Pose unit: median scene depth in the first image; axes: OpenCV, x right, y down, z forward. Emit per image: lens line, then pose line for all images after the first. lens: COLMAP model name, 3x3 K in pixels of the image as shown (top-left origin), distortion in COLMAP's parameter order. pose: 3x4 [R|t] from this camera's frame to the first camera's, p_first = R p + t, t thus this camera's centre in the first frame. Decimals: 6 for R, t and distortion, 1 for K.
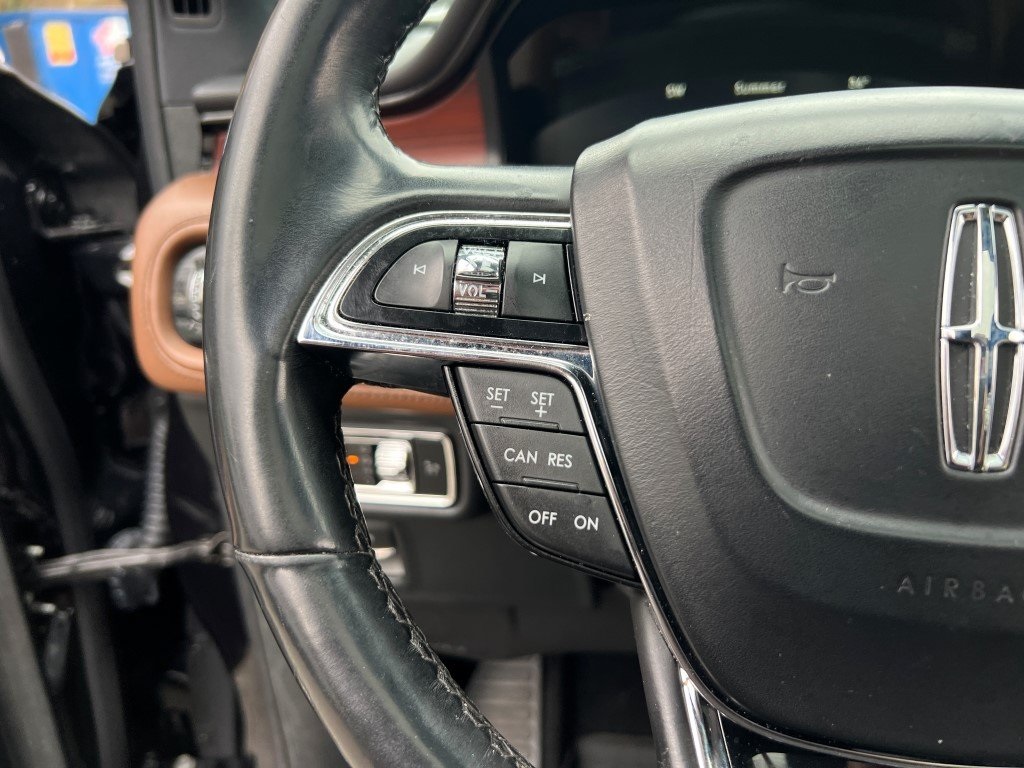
lens RADIAL K [[822.3, 0, 507.8], [0, 822.3, 370.9], [0, 0, 1]] dist [0.081905, -0.117878]
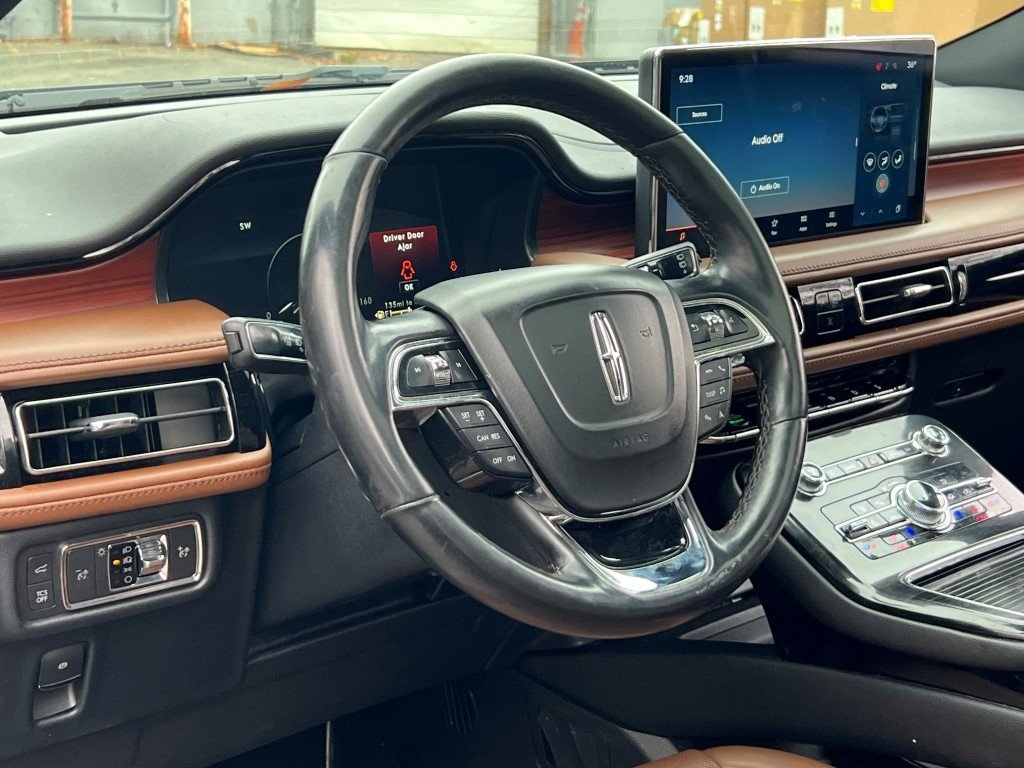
lens RADIAL K [[1621.4, 0, 512.0], [0, 1621.4, 384.0], [0, 0, 1]] dist [0.027872, 0.024089]
pose [[0.685556, -0.149269, 0.712553, -3.105505], [0.219592, 0.975567, -0.006906, 0.002363], [-0.694112, 0.161205, 0.701585, -2.272998]]
